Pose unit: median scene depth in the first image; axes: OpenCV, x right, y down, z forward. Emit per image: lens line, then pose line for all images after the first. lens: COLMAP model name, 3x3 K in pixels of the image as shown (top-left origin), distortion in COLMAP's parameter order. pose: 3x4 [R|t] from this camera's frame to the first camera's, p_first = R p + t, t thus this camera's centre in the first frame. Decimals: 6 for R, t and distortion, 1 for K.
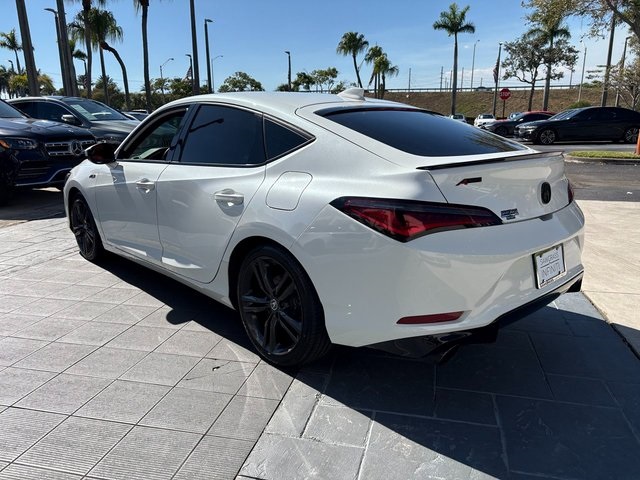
lens RADIAL K [[485.9, 0, 328.2], [0, 485.9, 245.0], [0, 0, 1]] dist [0.039794, -0.044708]
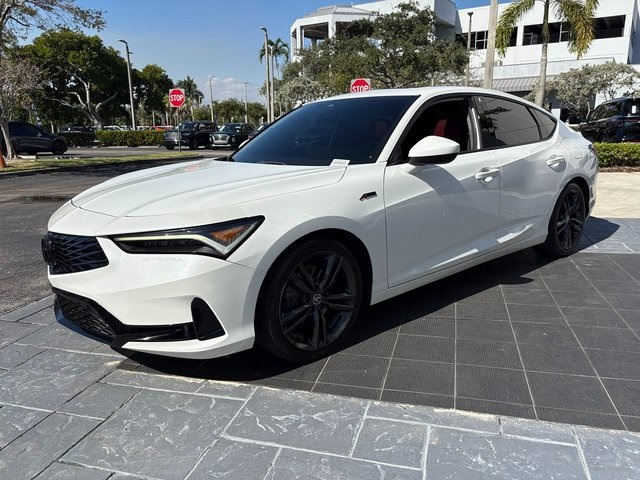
lens RADIAL K [[485.9, 0, 316.9], [0, 485.9, 239.9], [0, 0, 1]] dist [0.039794, -0.044708]
pose [[0.051914, -0.218794, 0.974389, -0.158313], [0.268467, 0.942845, 0.197407, -0.032659], [-0.961889, 0.251343, 0.107685, 0.144928]]
